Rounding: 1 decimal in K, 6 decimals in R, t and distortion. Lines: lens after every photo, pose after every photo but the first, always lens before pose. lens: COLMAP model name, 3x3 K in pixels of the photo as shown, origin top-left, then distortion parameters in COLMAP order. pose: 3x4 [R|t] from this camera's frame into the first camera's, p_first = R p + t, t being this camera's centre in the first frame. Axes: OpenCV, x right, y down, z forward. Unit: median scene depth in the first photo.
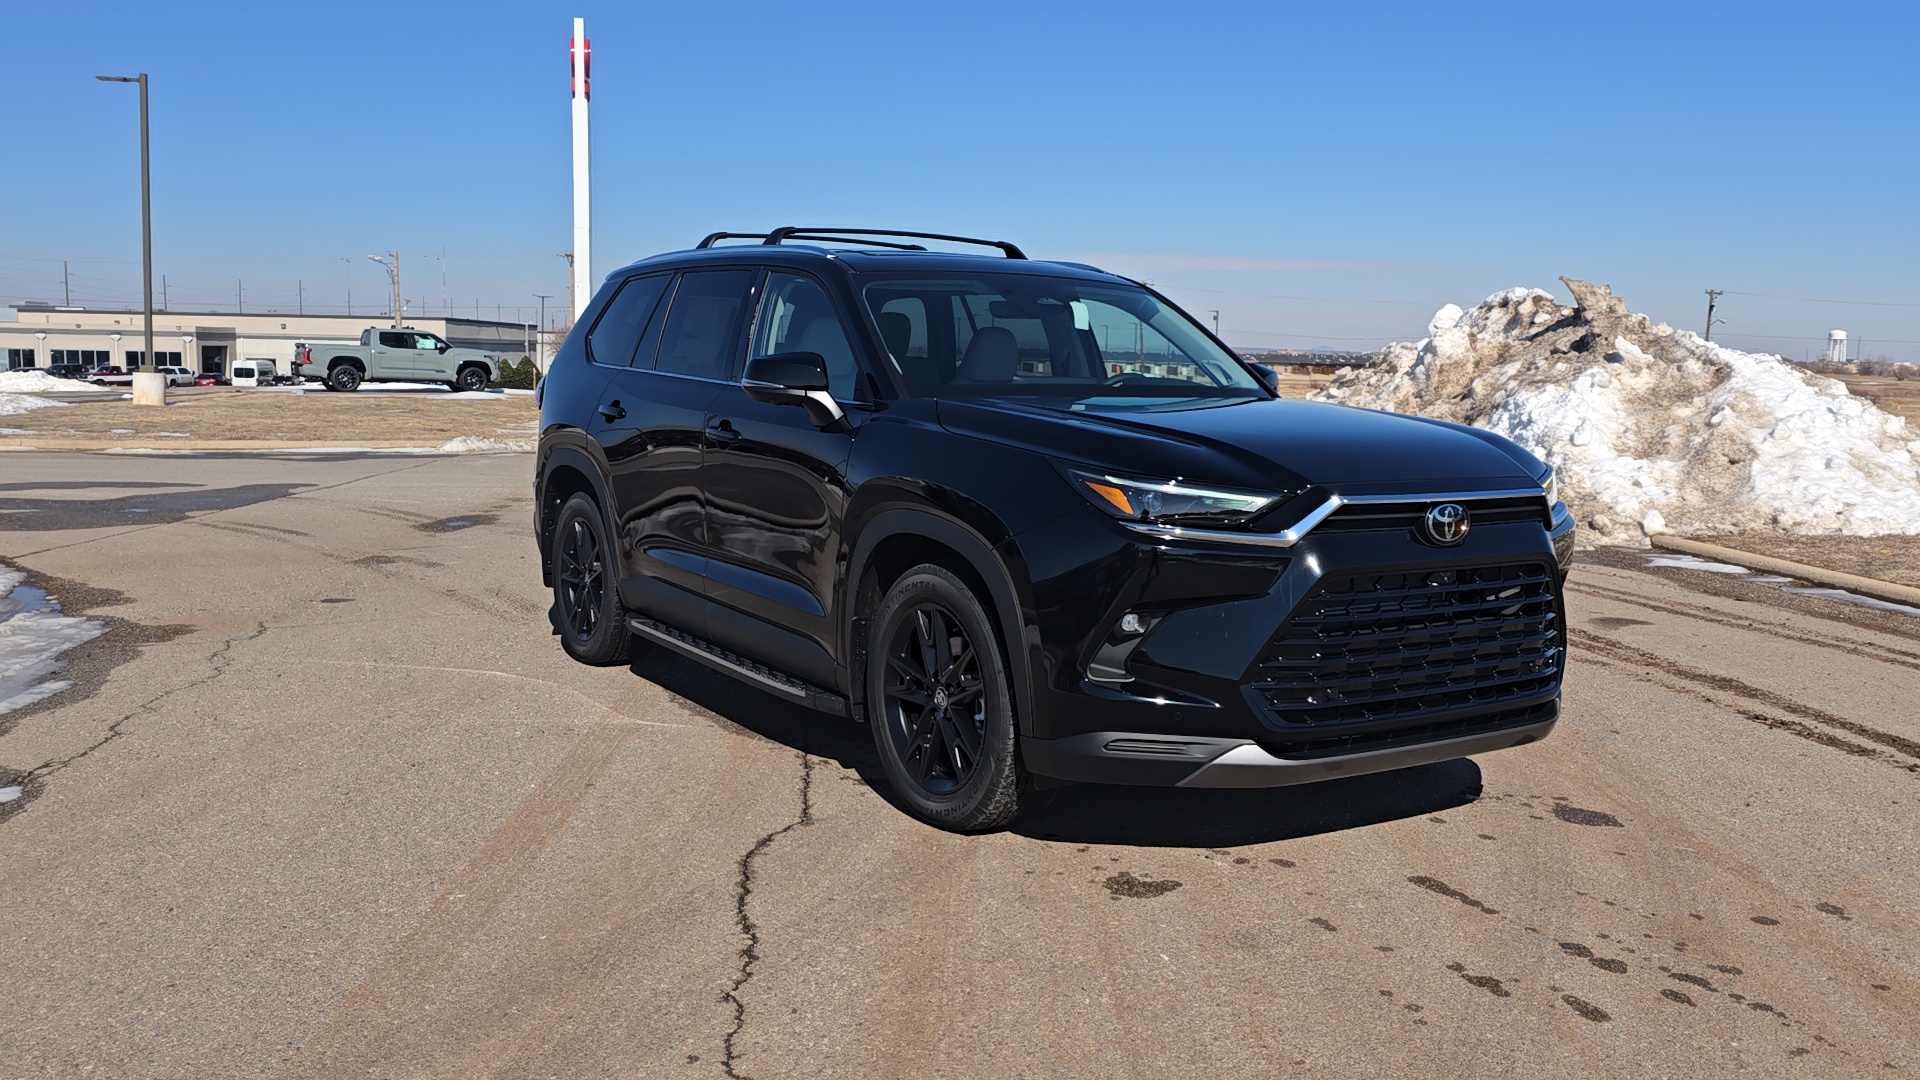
lens RADIAL K [[1526.0, 0, 949.8], [0, 1526.0, 540.1], [0, 0, 1]] dist [0.004198, 0.001794]
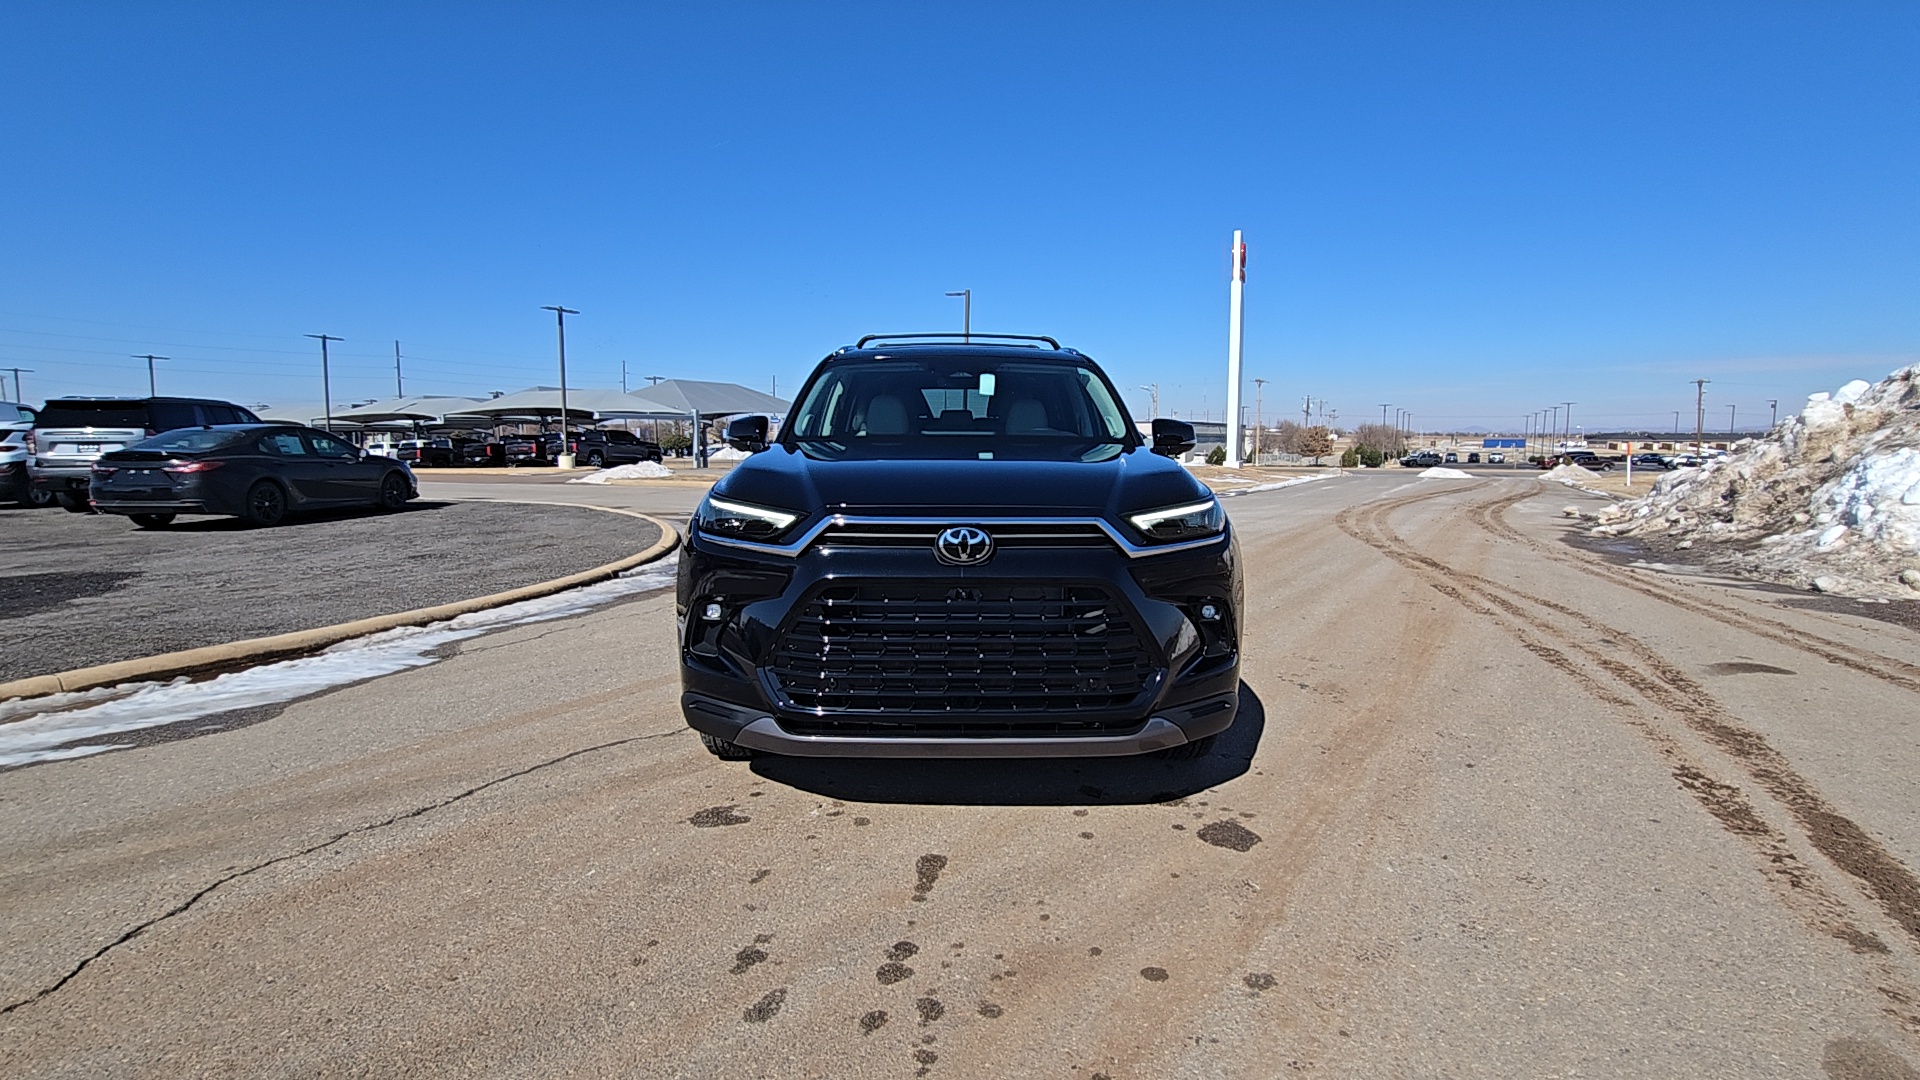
lens RADIAL K [[945.3, 0, 986.3], [0, 945.3, 541.9], [0, 0, 1]] dist [0.000709, 0.000652]
pose [[0.864170, 0.038935, -0.501692, 0.357946], [-0.047258, 0.998875, -0.003881, -0.005902], [0.500976, 0.027063, 0.865038, 0.212521]]
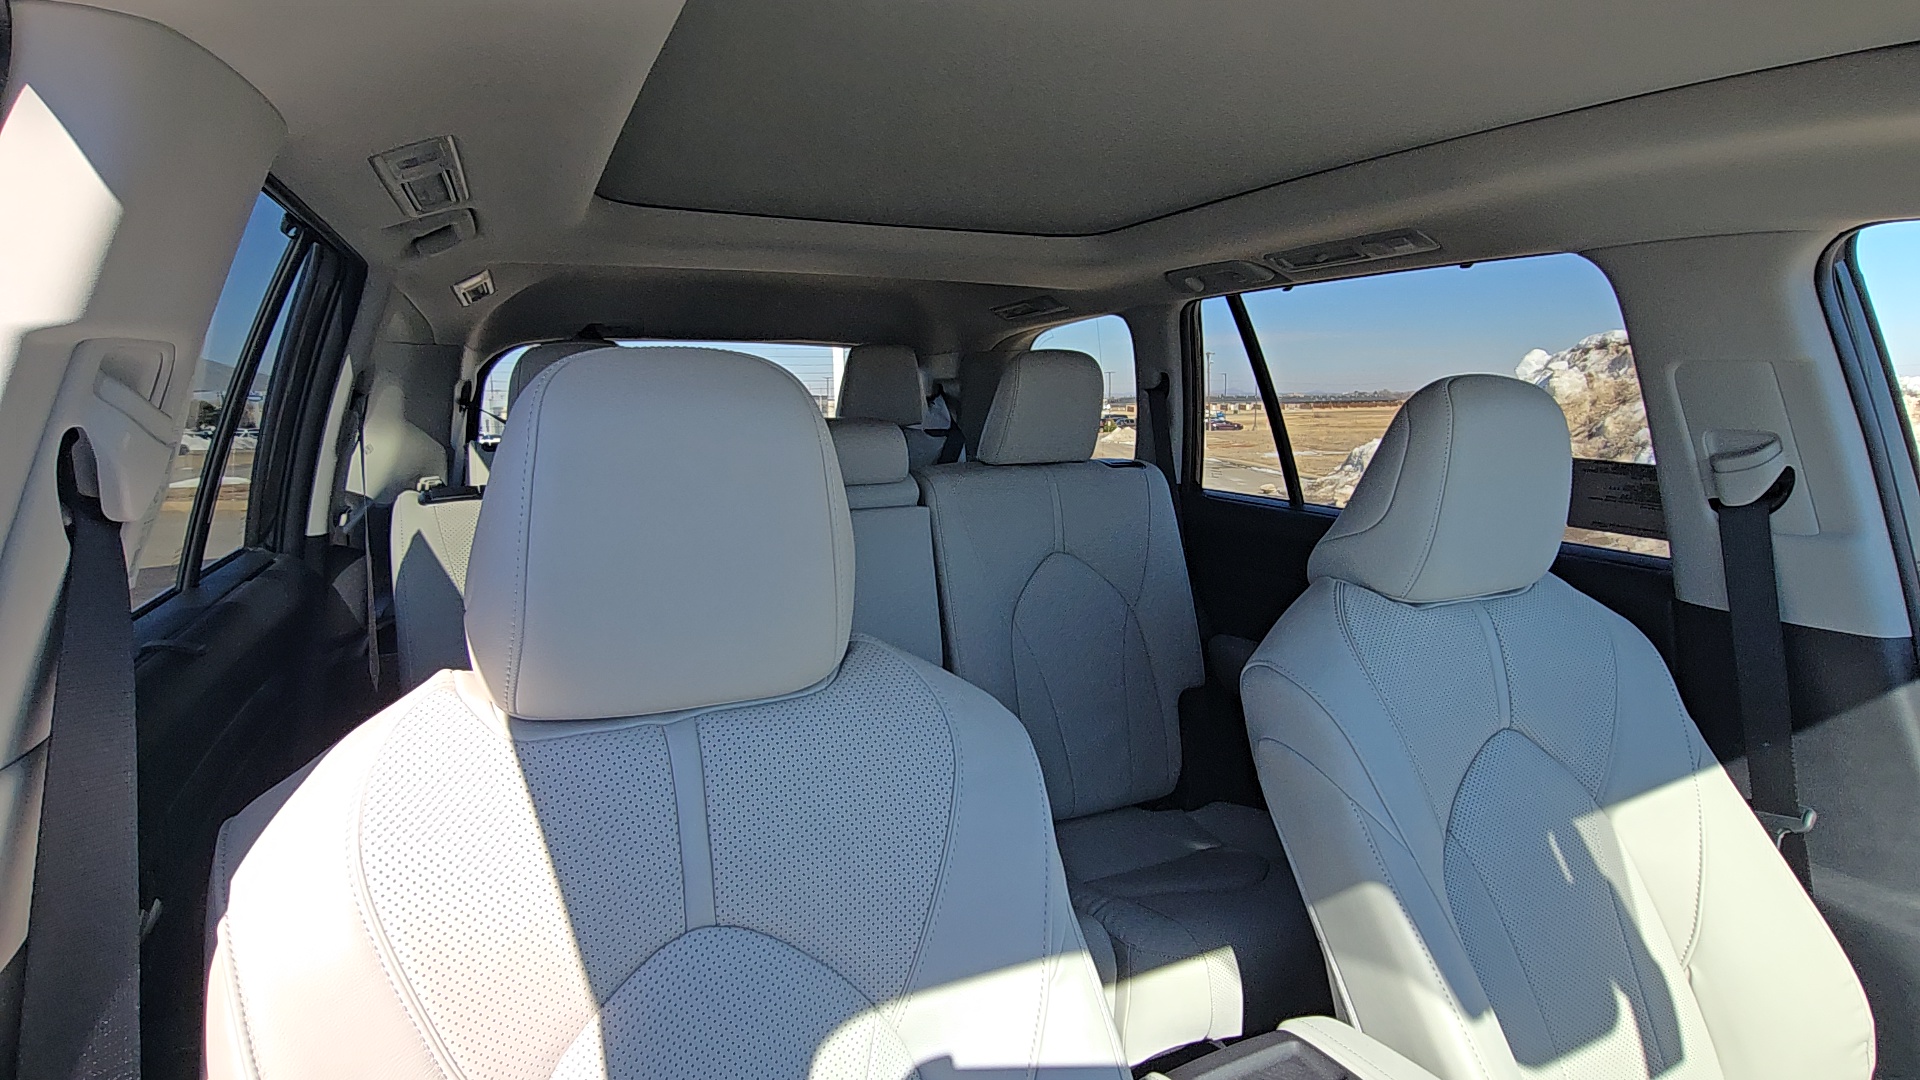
lens RADIAL K [[945.3, 0, 986.3], [0, 945.3, 541.9], [0, 0, 1]] dist [0.000709, 0.000652]
pose [[0.994827, -0.011454, -0.100934, -0.023987], [0.014447, 0.999476, 0.028966, -0.105609], [0.100550, -0.030274, 0.994471, 0.725954]]
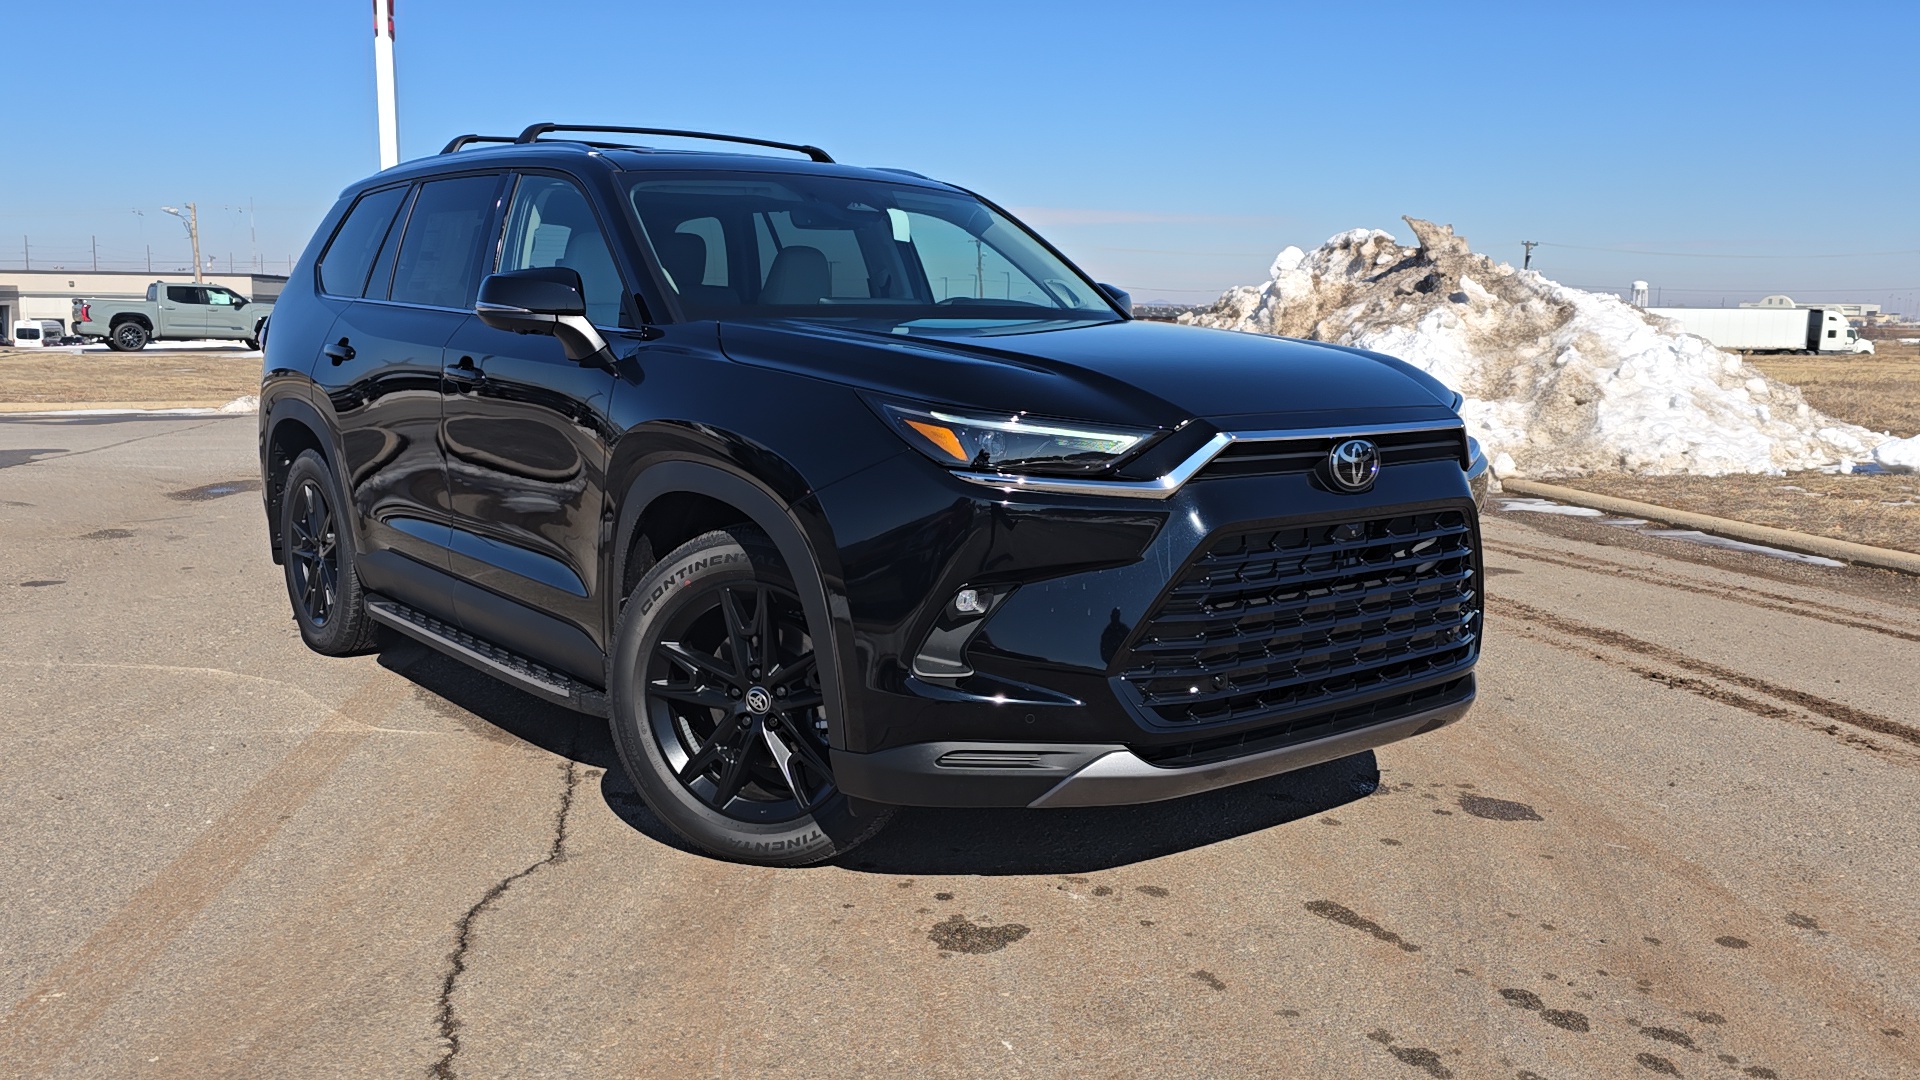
lens RADIAL K [[1536.0, 0, 960.0], [0, 1536.0, 540.0], [0, 0, 1]] dist [0.000937, 0.002846]
pose [[0.993932, -0.022684, 0.107635, 0.018372], [0.019630, 0.999376, 0.029350, 0.000479], [-0.108233, -0.027059, 0.993757, 0.113518]]
